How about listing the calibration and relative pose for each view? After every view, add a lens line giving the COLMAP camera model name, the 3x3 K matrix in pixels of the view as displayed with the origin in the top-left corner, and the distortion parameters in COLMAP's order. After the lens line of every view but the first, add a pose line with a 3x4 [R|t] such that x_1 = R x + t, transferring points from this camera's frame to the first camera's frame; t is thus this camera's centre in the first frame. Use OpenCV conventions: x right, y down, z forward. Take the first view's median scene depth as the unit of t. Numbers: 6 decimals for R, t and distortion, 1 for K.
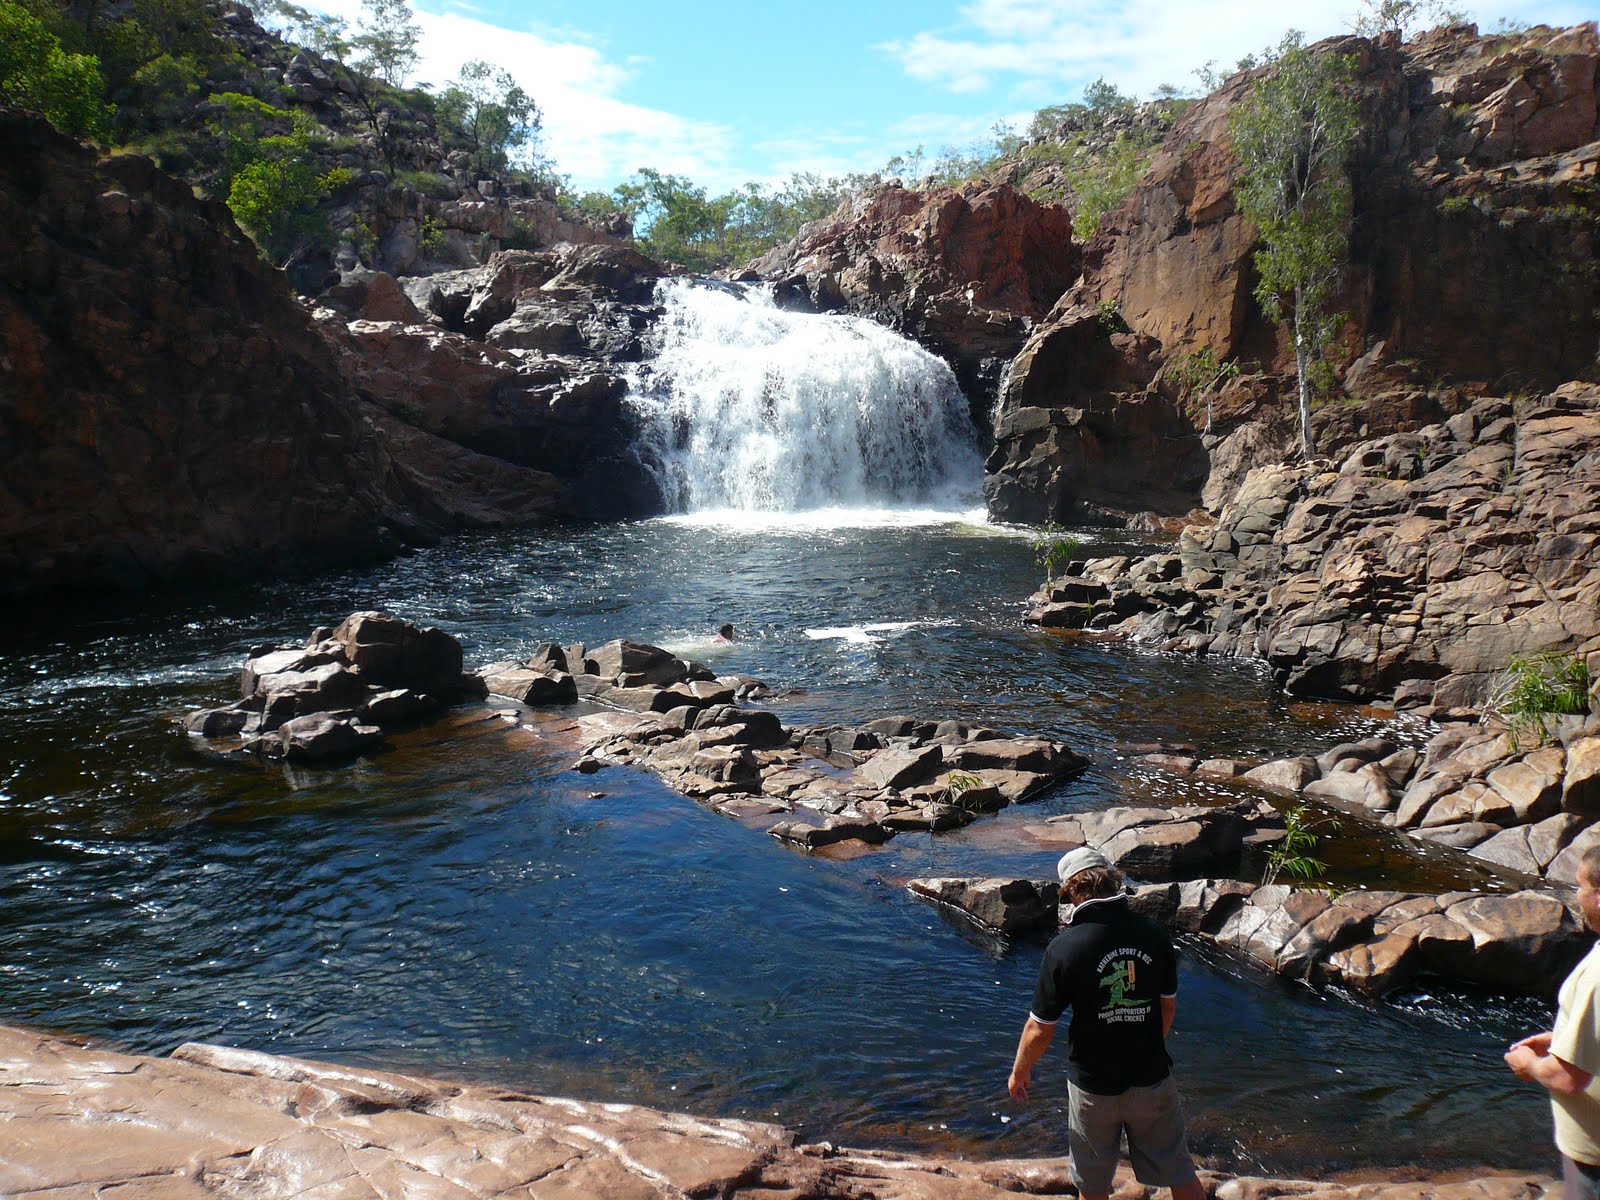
lens RADIAL K [[1386.4, 0, 800.0], [0, 1386.4, 600.0], [0, 0, 1]] dist [-0.058066, -0.003208]
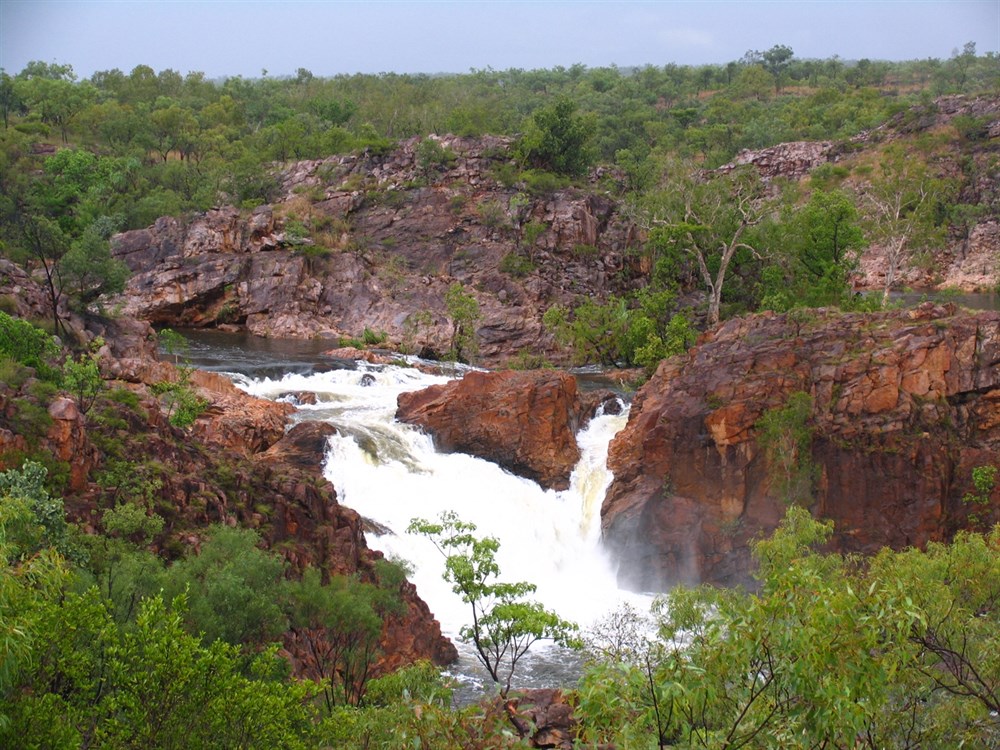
lens RADIAL K [[2703.2, 0, 500.0], [0, 2703.2, 375.0], [0, 0, 1]] dist [-0.086875, -0.041148]
pose [[0.886400, -0.044338, 0.460792, -3.132577], [0.060723, 0.997938, -0.020787, -0.563130], [-0.458920, 0.046406, 0.887265, -4.043388]]
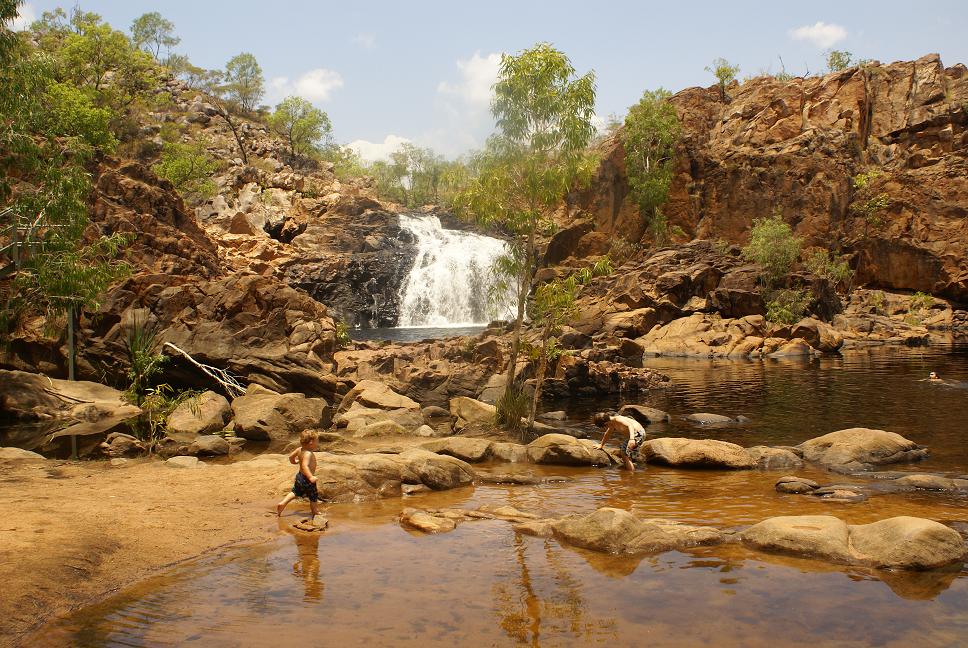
lens RADIAL K [[1021.4, 0, 484.0], [0, 1021.4, 324.0], [0, 0, 1]] dist [-0.074732, 0.028463]
pose [[0.998248, -0.016051, -0.056957, 0.293703], [0.009180, 0.992863, -0.118905, 0.228896], [0.058460, 0.118173, 0.991271, -0.934884]]
